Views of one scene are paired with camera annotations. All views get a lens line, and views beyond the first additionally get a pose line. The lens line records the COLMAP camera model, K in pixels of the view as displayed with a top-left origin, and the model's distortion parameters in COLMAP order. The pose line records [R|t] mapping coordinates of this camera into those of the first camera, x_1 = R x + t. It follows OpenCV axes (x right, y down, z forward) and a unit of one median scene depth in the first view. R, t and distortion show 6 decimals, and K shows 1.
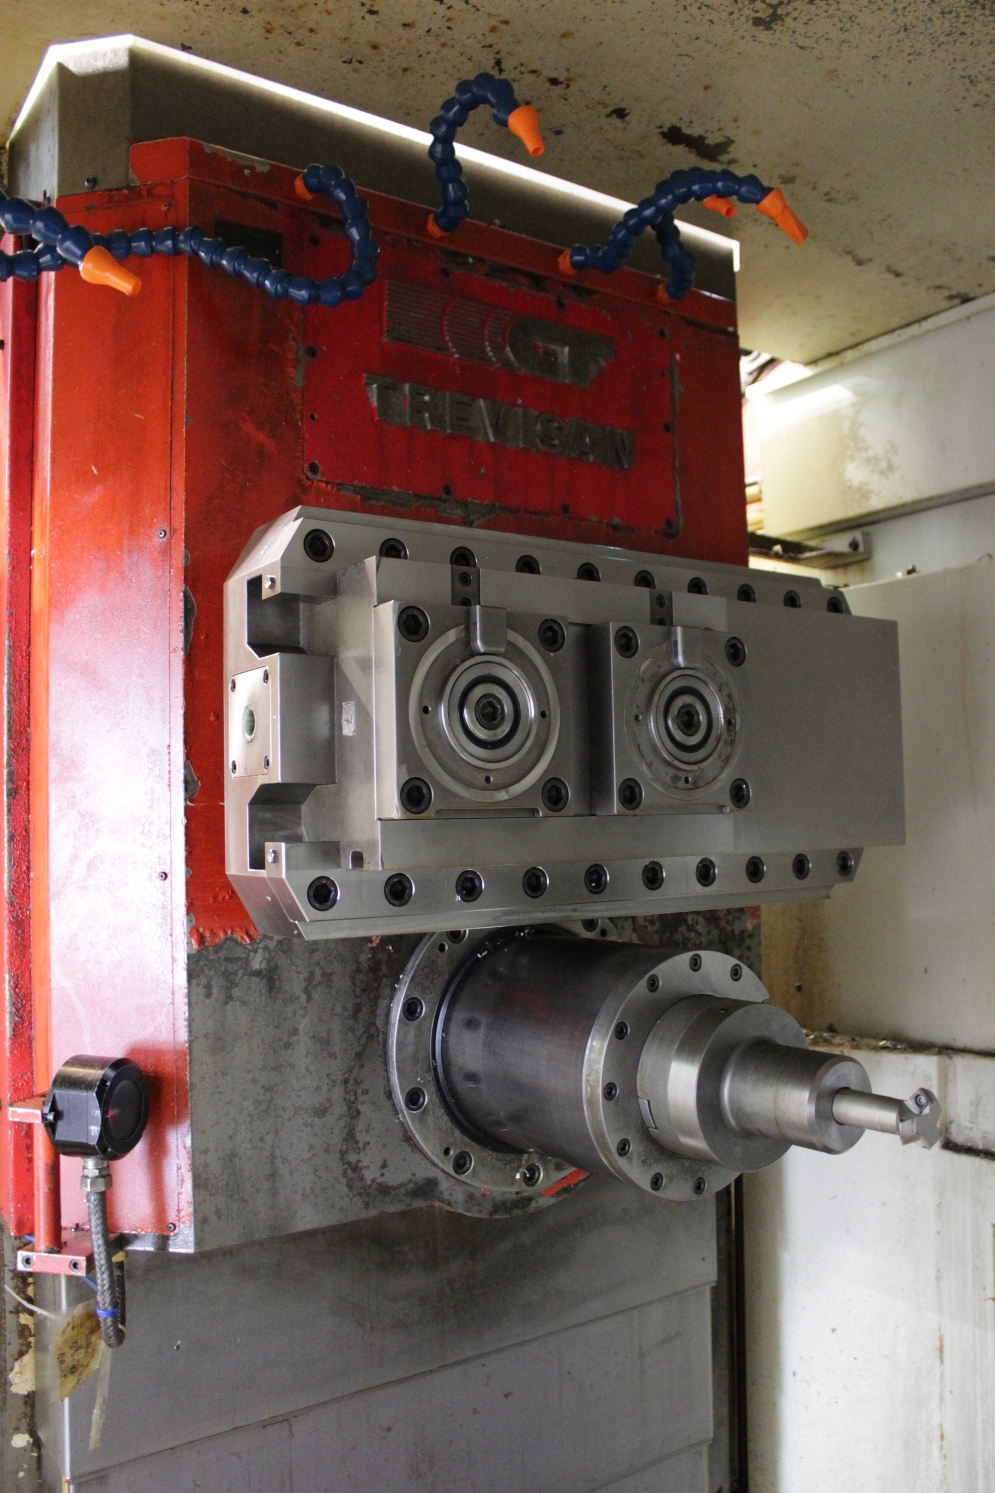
lens RADIAL K [[1231.5, 0, 501.5], [0, 1231.5, 743.6], [0, 0, 1]] dist [-0.145038, 0.114560]
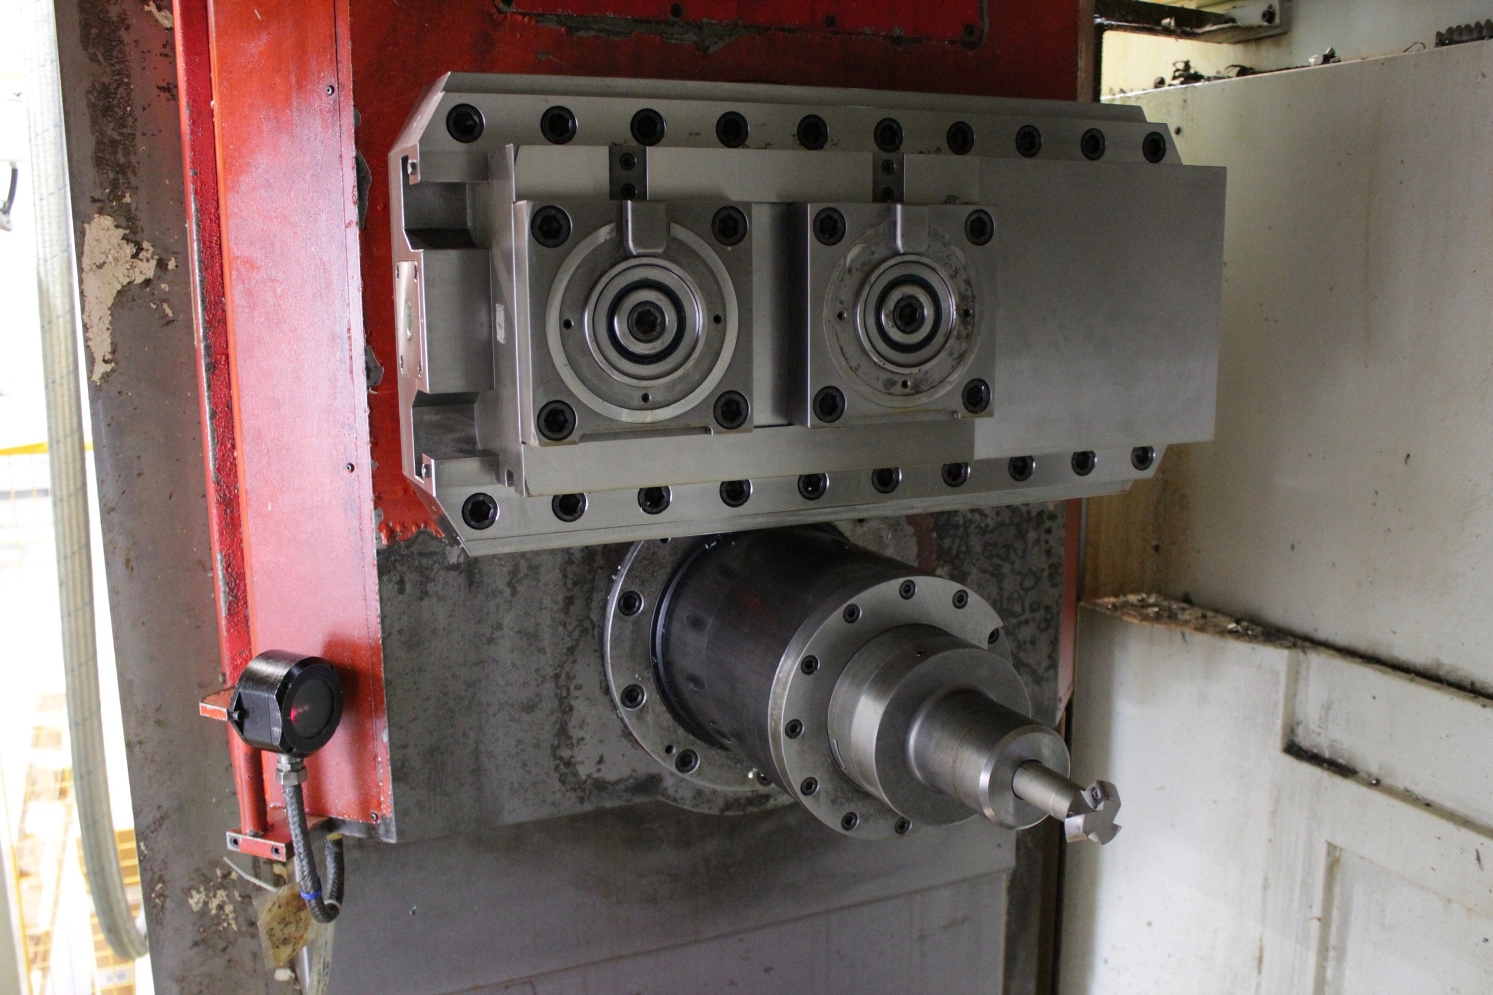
lens RADIAL K [[1360.0, 0, 717.5], [0, 1360.0, 499.7], [0, 0, 1]] dist [-0.111527, 0.066323]
pose [[0.983120, 0.041524, -0.178190, 0.179601], [0.002293, 0.971032, 0.238938, -0.110086], [0.182950, -0.235313, 0.954546, 0.043989]]
